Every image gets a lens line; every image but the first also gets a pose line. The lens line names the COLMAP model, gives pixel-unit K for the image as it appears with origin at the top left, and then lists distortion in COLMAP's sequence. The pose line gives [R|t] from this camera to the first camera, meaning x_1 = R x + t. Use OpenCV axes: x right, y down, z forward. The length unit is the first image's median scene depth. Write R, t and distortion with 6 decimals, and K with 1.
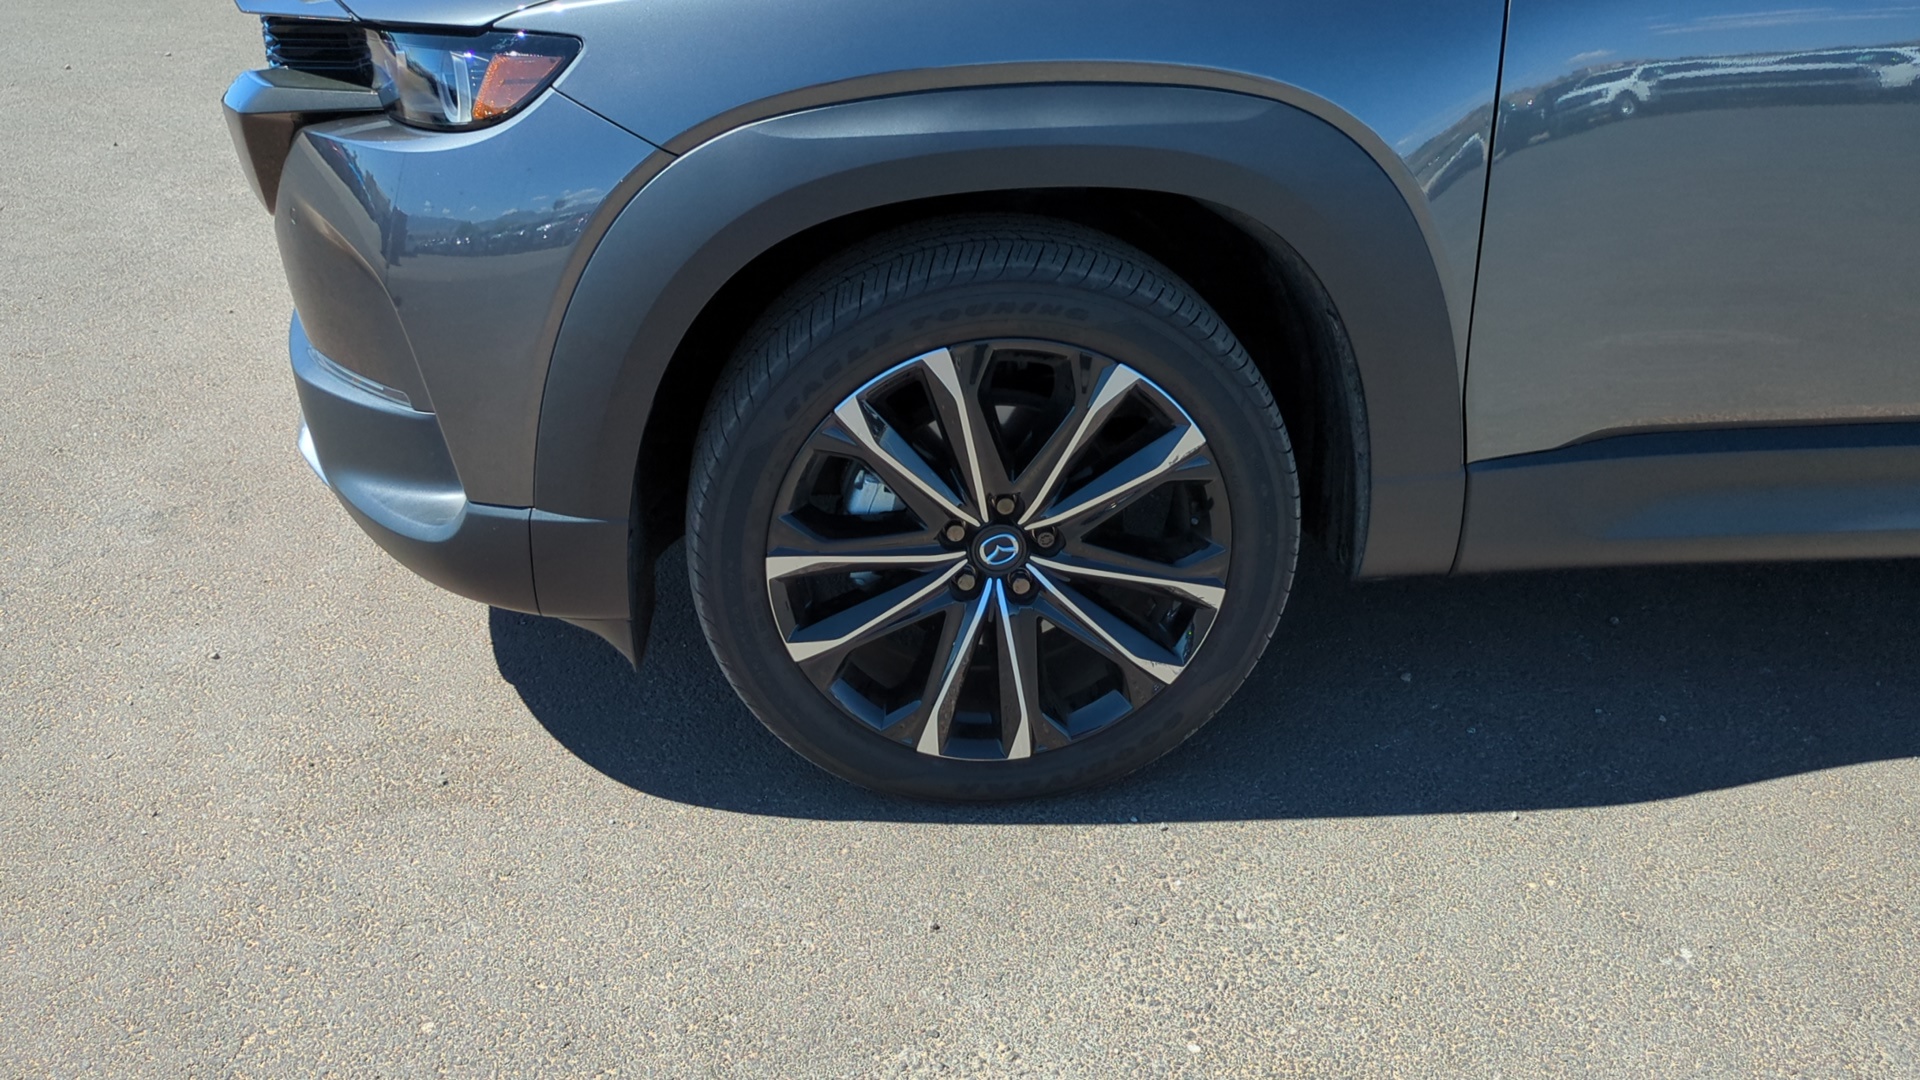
lens RADIAL K [[1633.1, 0, 977.4], [0, 1633.1, 546.8], [0, 0, 1]] dist [0.088967, -0.134546]
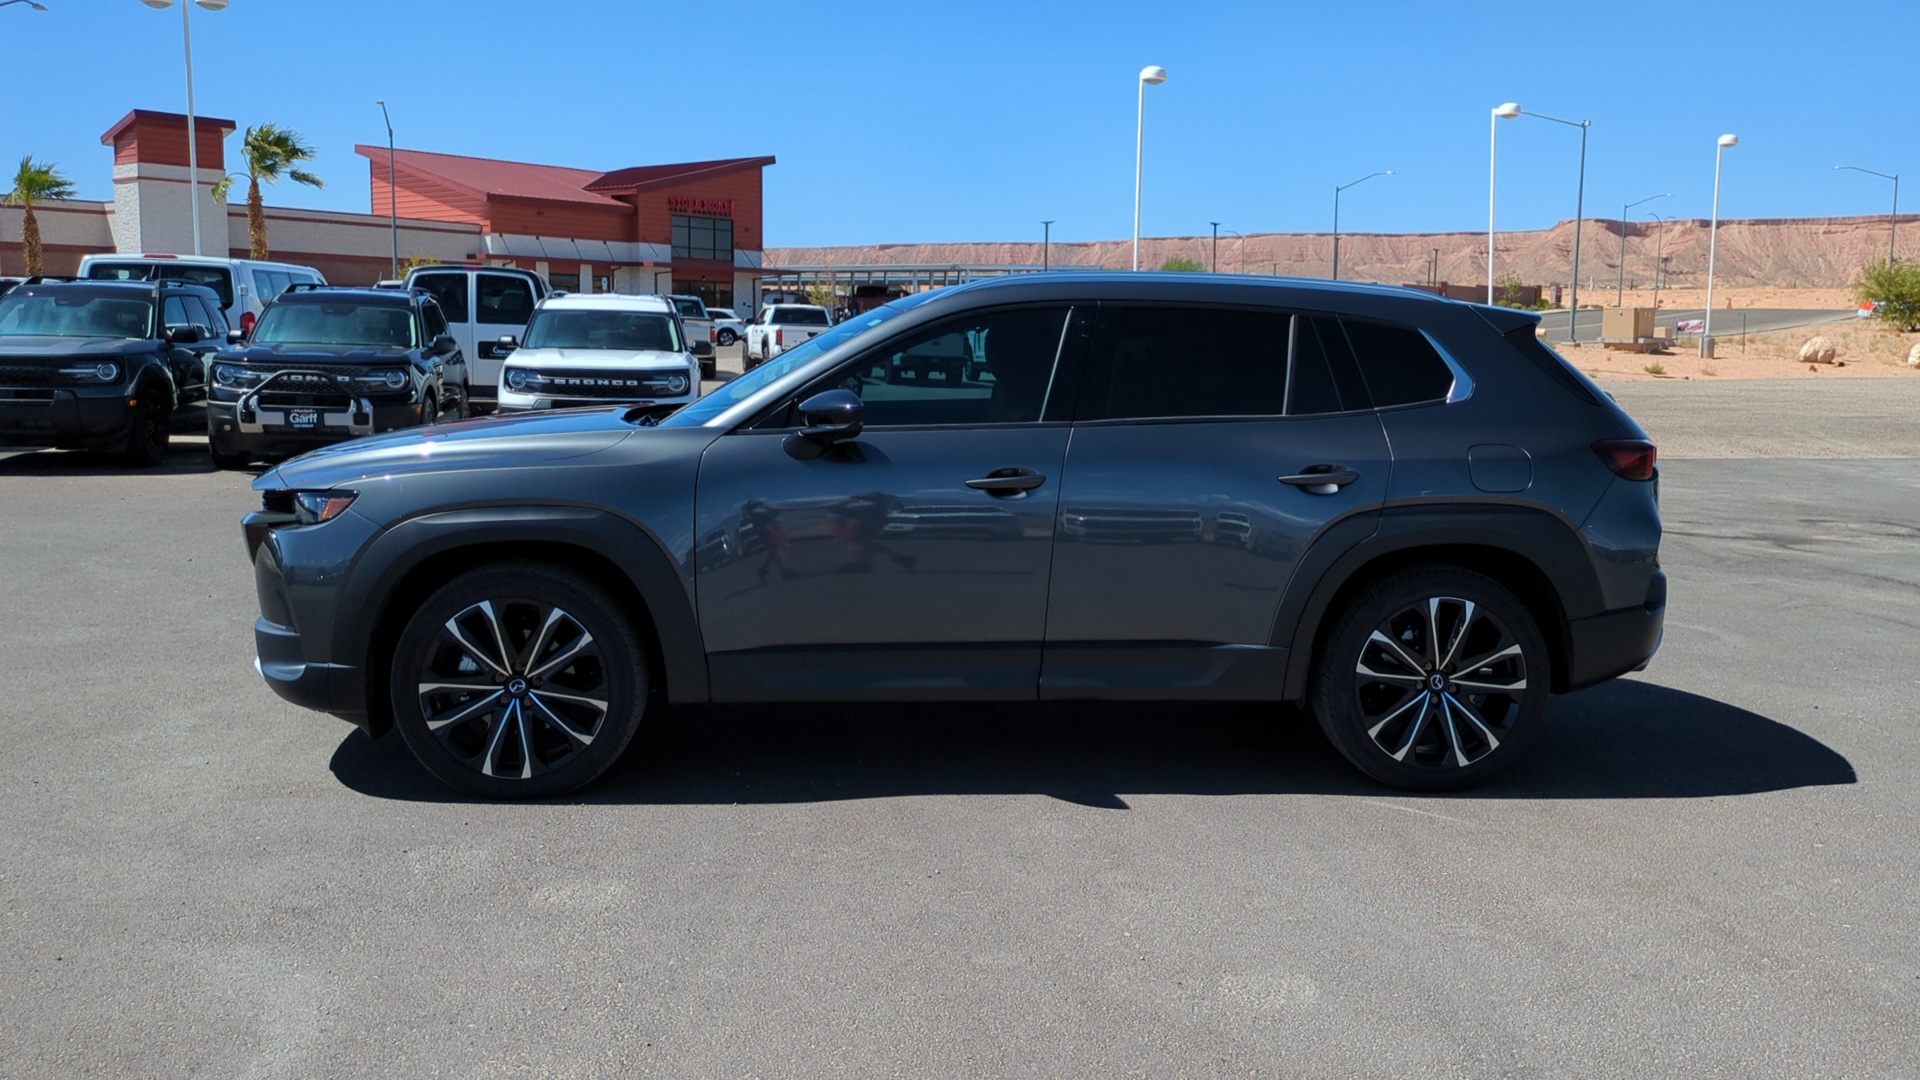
lens RADIAL K [[1633.1, 0, 977.4], [0, 1633.1, 546.8], [0, 0, 1]] dist [0.088967, -0.134546]
pose [[0.999009, -0.006236, -0.044064, 0.832172], [-0.008265, 0.946909, -0.321396, 0.605058], [0.043729, 0.321442, 0.945919, -1.427063]]
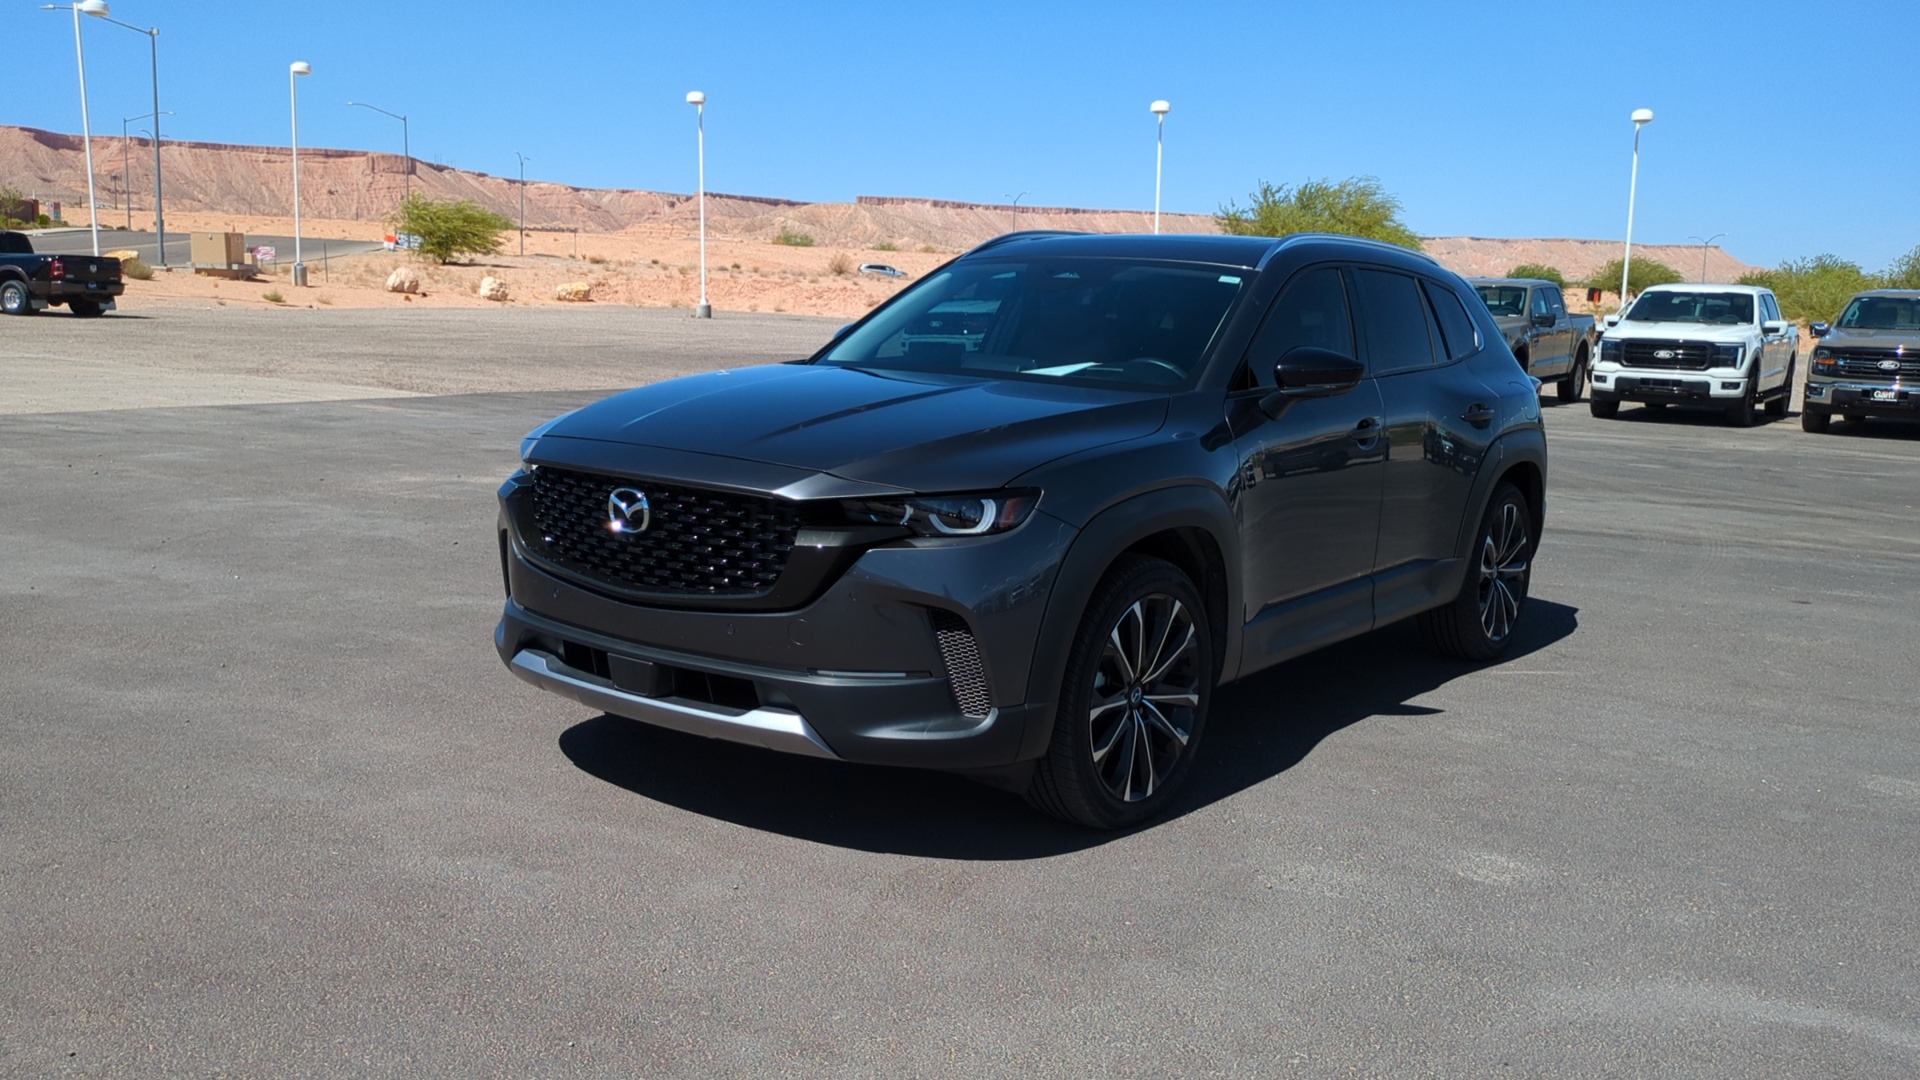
lens RADIAL K [[1633.1, 0, 977.4], [0, 1633.1, 546.8], [0, 0, 1]] dist [0.088967, -0.134546]
pose [[0.684116, -0.110681, 0.720926, -1.696828], [0.304592, 0.941458, -0.144502, 0.067305], [-0.662728, 0.318444, 0.677779, -0.412283]]
